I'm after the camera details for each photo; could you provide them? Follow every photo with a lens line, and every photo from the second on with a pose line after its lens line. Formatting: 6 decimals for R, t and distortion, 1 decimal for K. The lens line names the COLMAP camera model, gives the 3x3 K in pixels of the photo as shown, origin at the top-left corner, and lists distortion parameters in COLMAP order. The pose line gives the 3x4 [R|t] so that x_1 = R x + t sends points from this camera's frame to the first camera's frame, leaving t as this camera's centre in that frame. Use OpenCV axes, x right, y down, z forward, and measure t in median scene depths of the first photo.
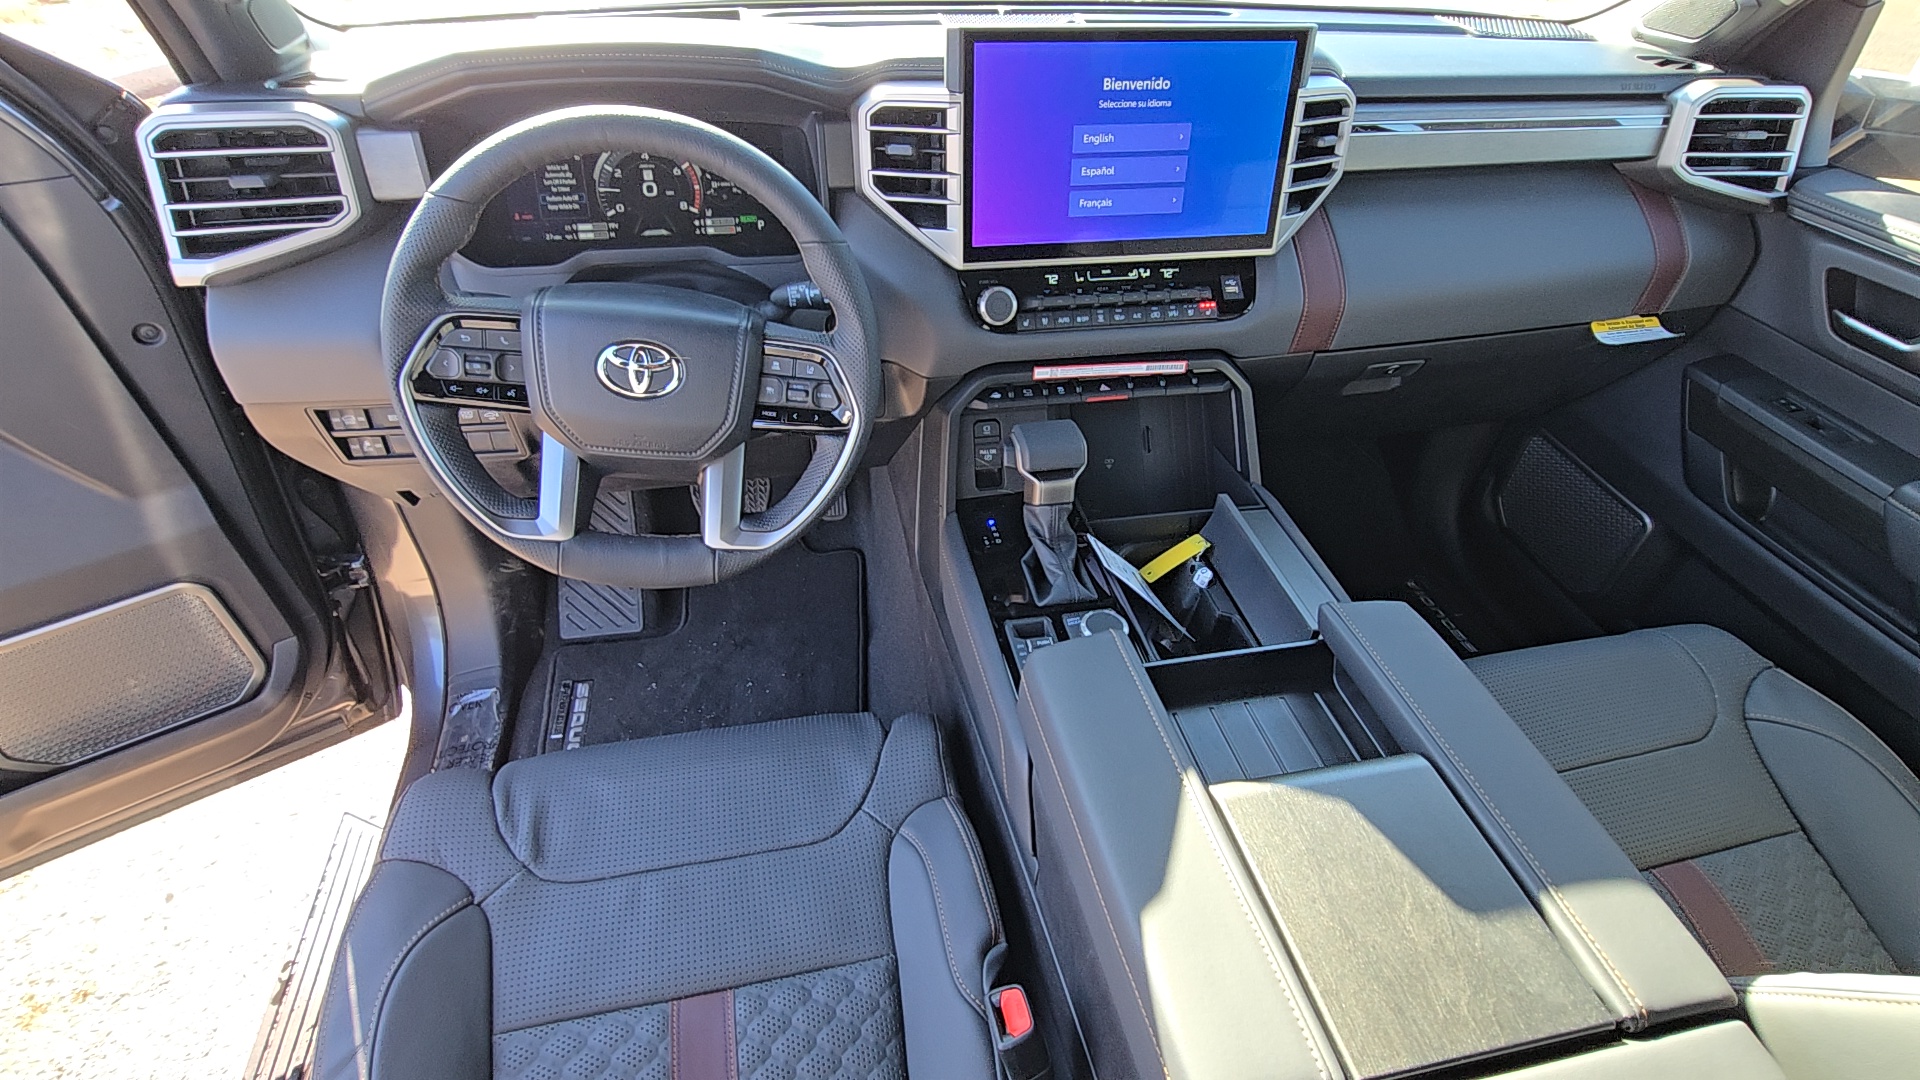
lens RADIAL K [[971.5, 0, 986.5], [0, 971.5, 543.7], [0, 0, 1]] dist [0.002183, 0.000409]
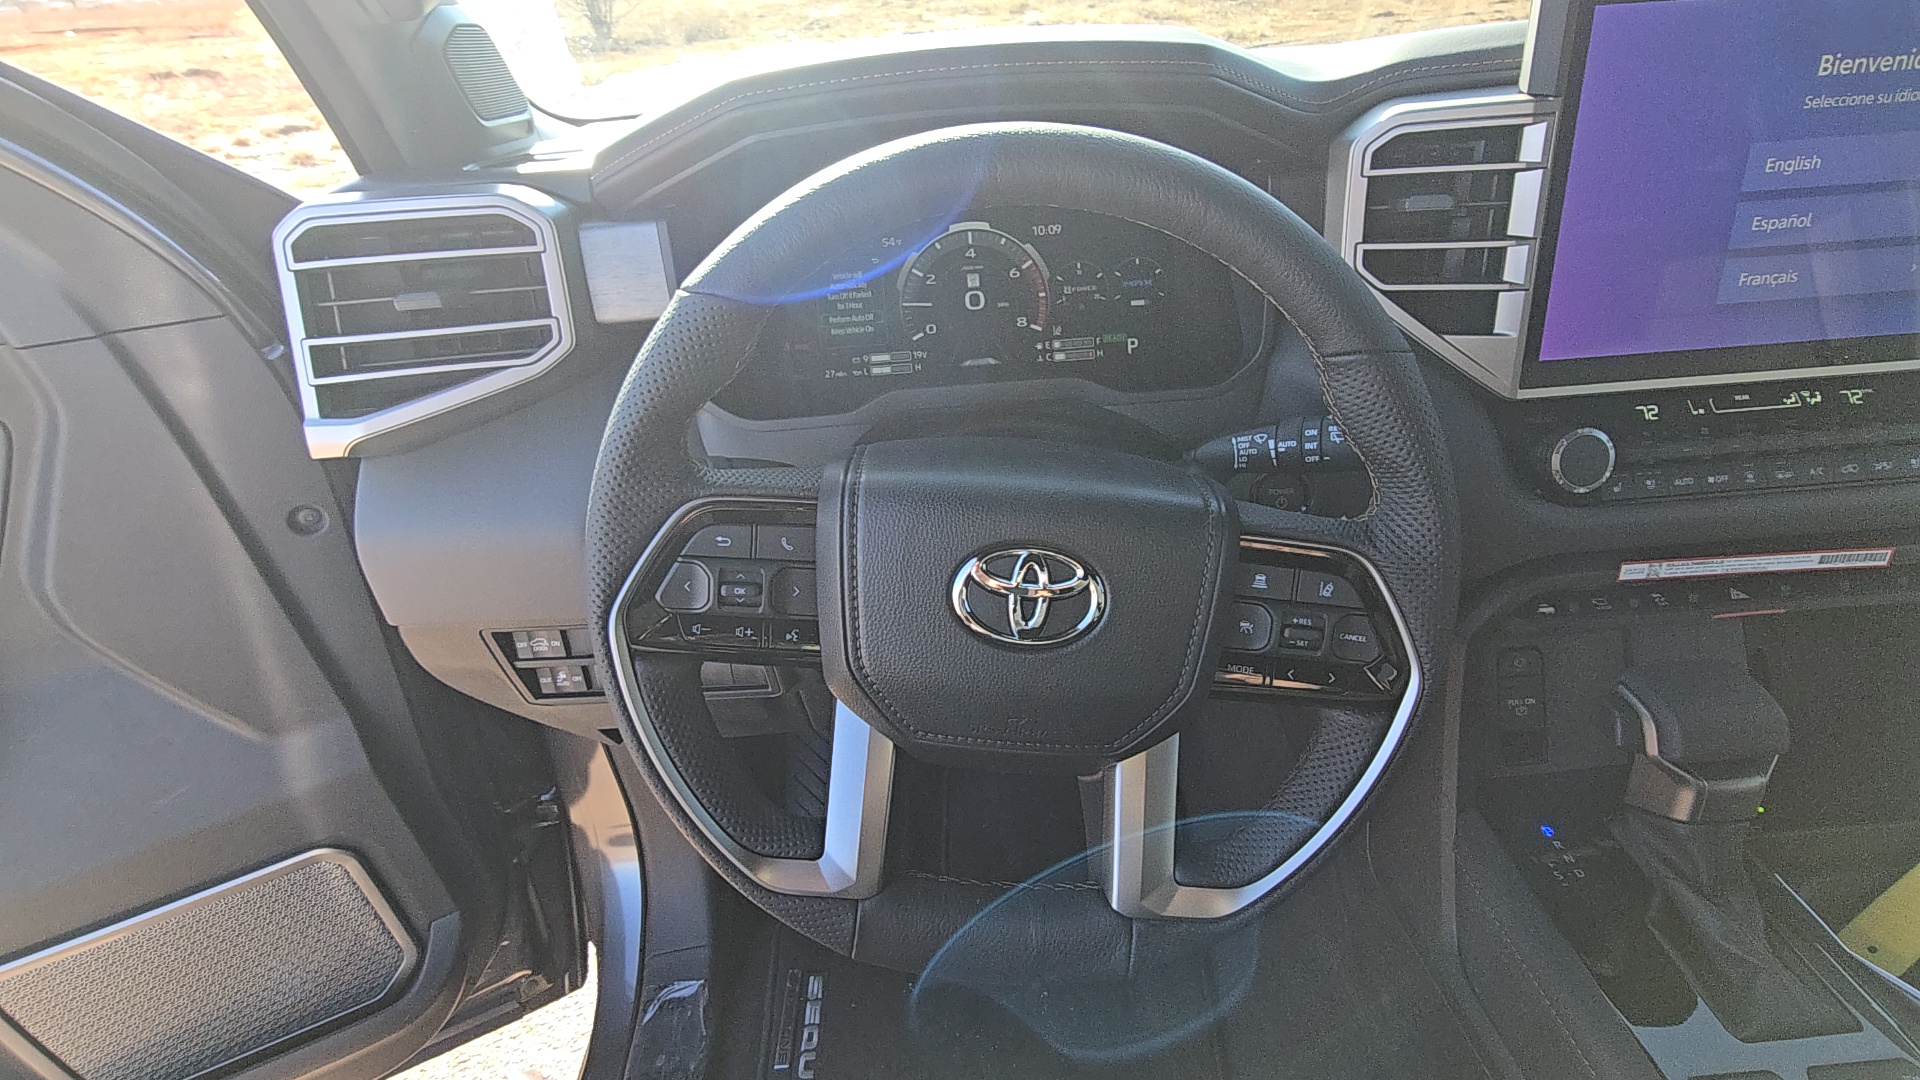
lens RADIAL K [[971.5, 0, 986.5], [0, 971.5, 543.7], [0, 0, 1]] dist [0.002183, 0.000409]
pose [[0.984856, -0.005315, -0.173290, -0.223907], [-0.019571, 0.989733, -0.141582, -0.103297], [0.172264, 0.142829, 0.974641, 0.371655]]
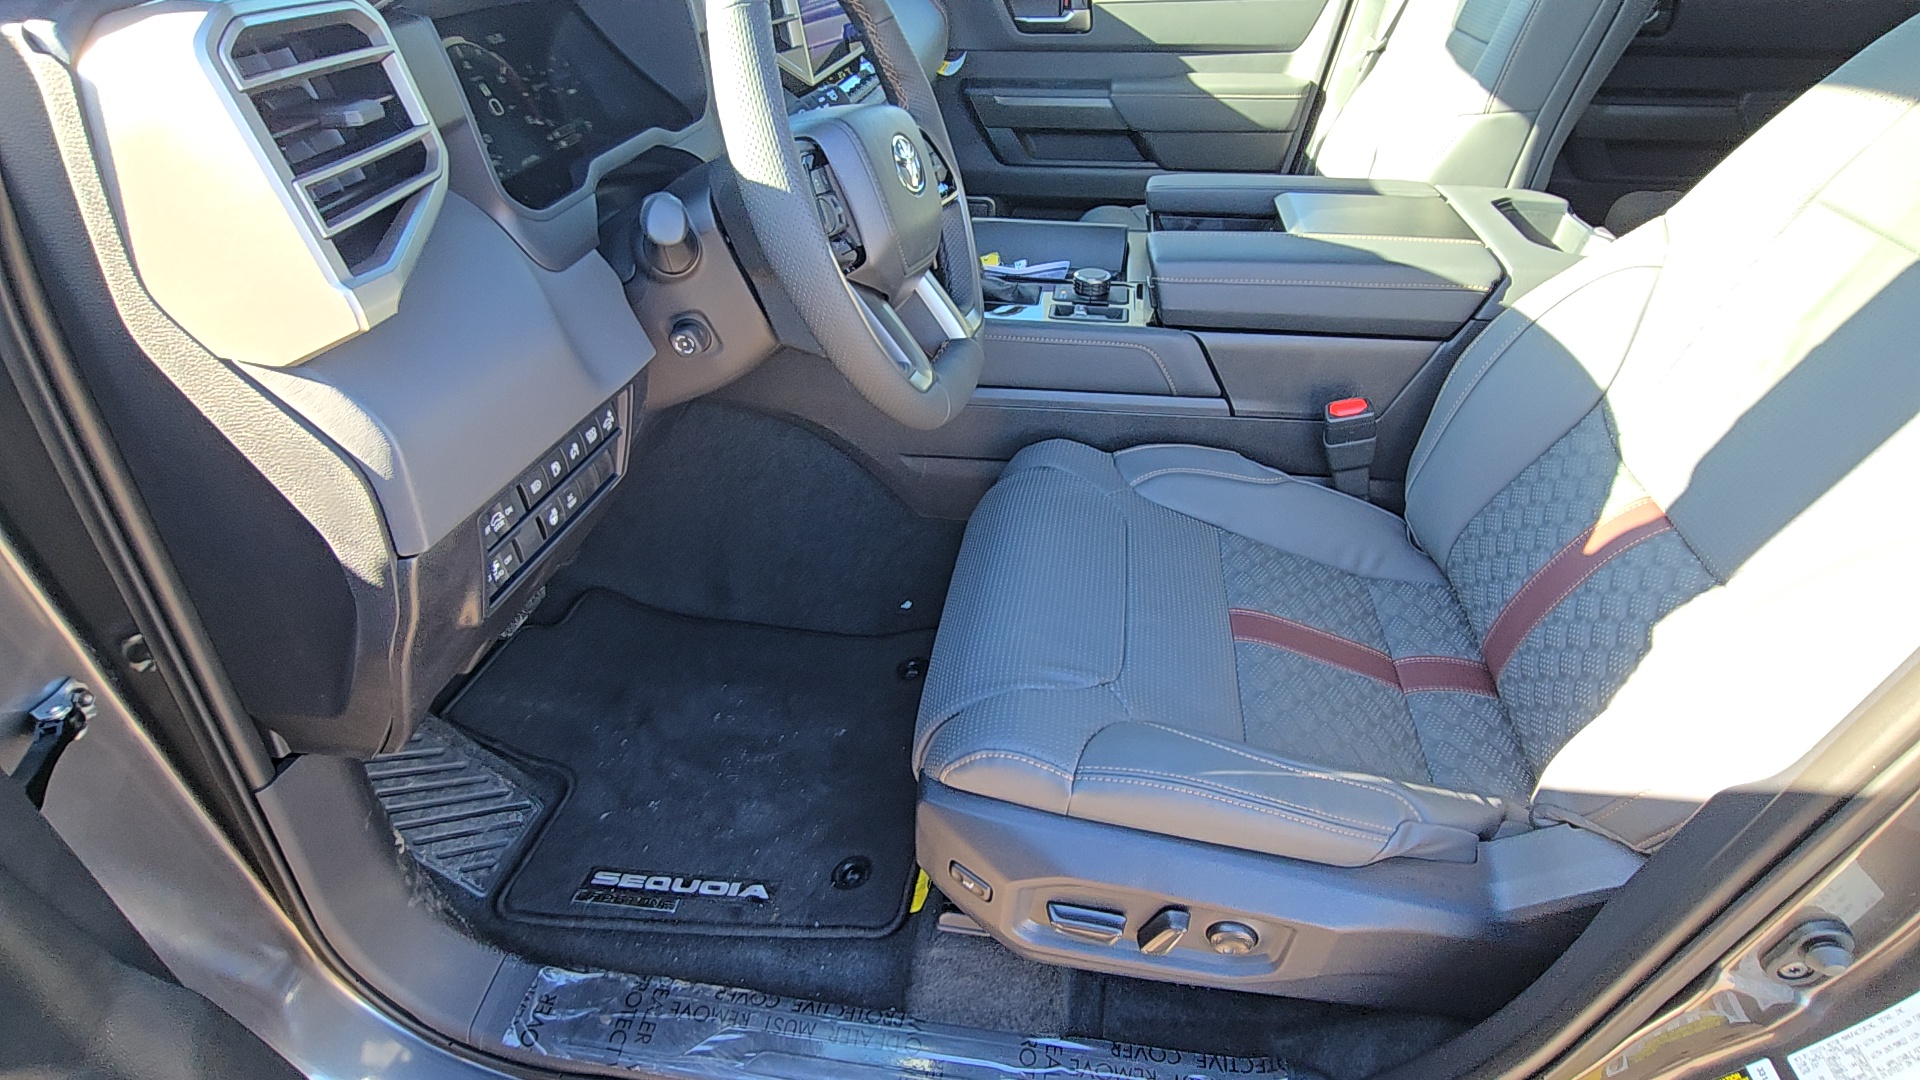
lens RADIAL K [[970.1, 0, 960.0], [0, 970.1, 540.0], [0, 0, 1]] dist [0.000757, -0.000444]
pose [[0.361618, -0.567387, 0.739800, -0.968212], [0.596457, 0.750659, 0.284165, -0.112181], [-0.716570, 0.338500, 0.609874, 0.399001]]
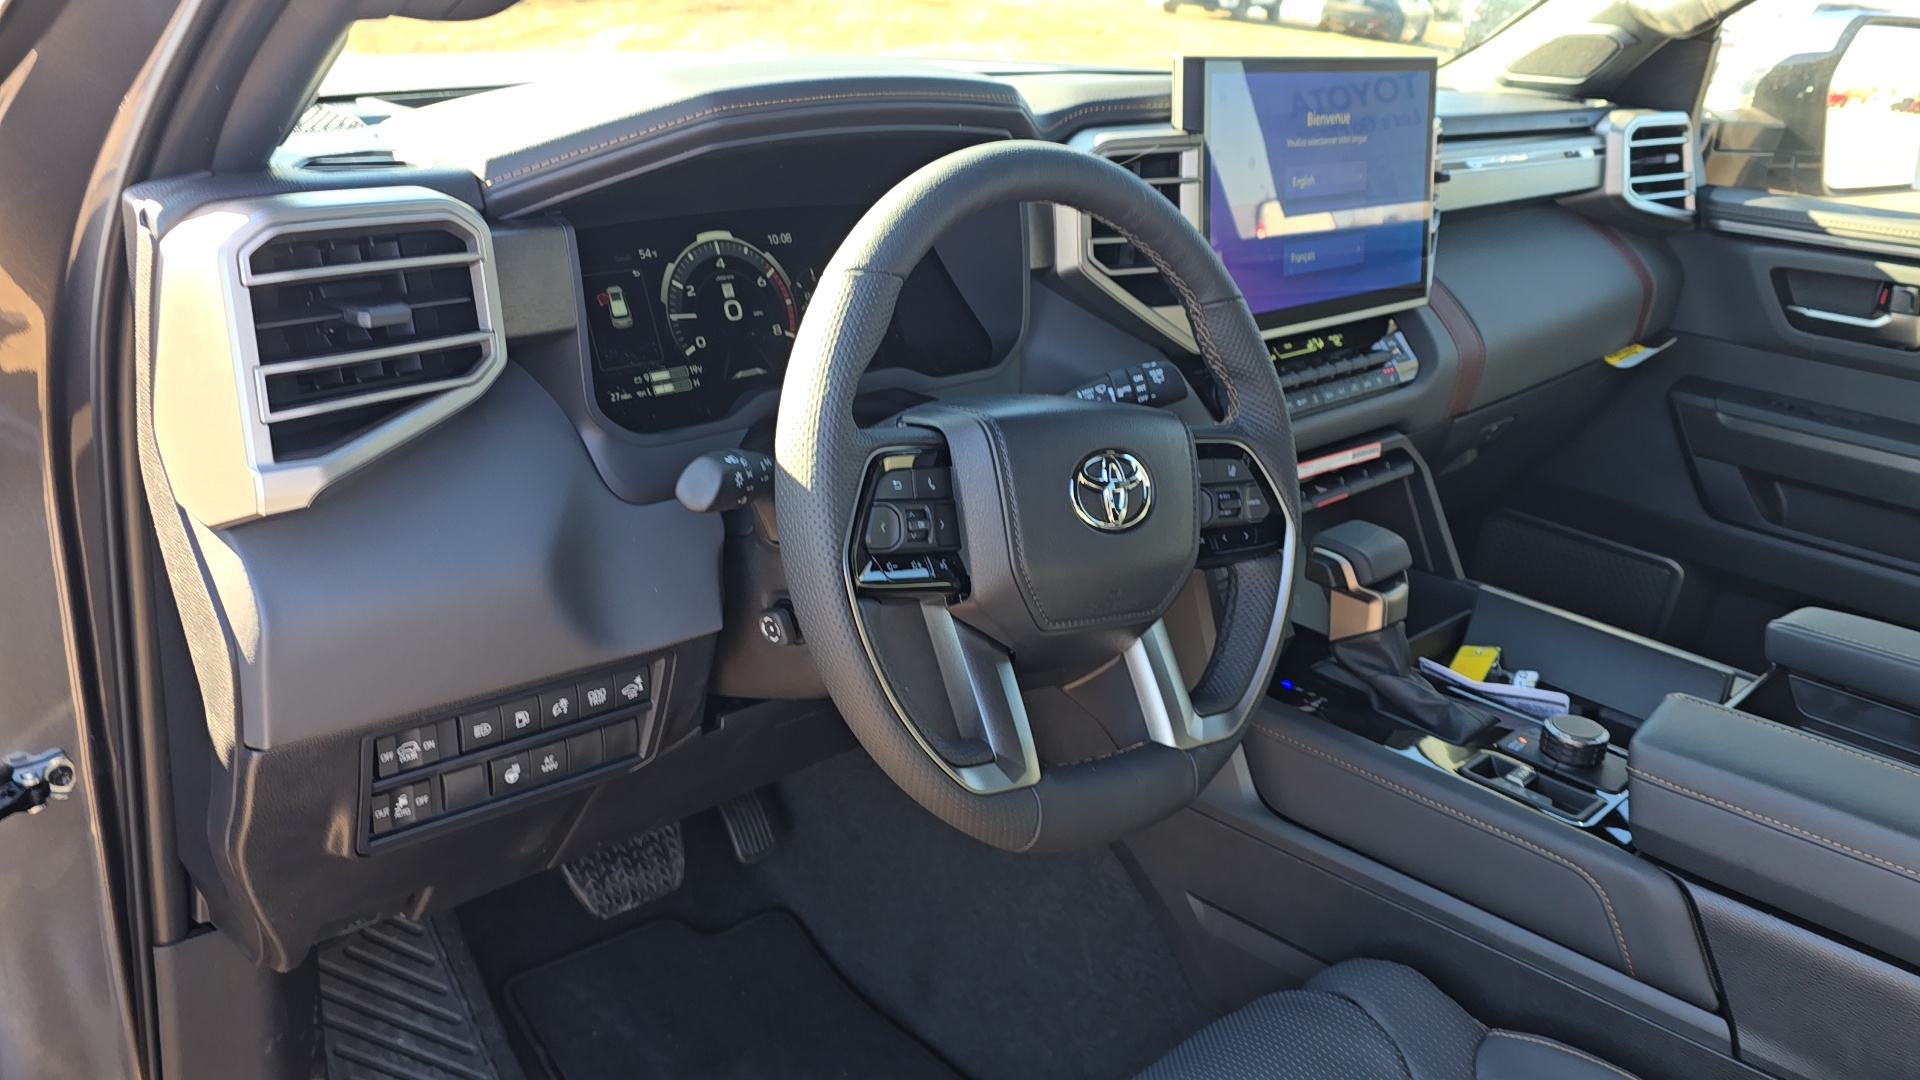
lens RADIAL K [[1579.8, 0, 960.0], [0, 1579.8, 540.0], [0, 0, 1]] dist [-0.004622, -0.003632]
pose [[0.834393, -0.179511, 0.521119, -0.799455], [0.314553, 0.931476, -0.182781, 0.016043], [-0.452598, 0.316430, 0.833683, 0.107252]]
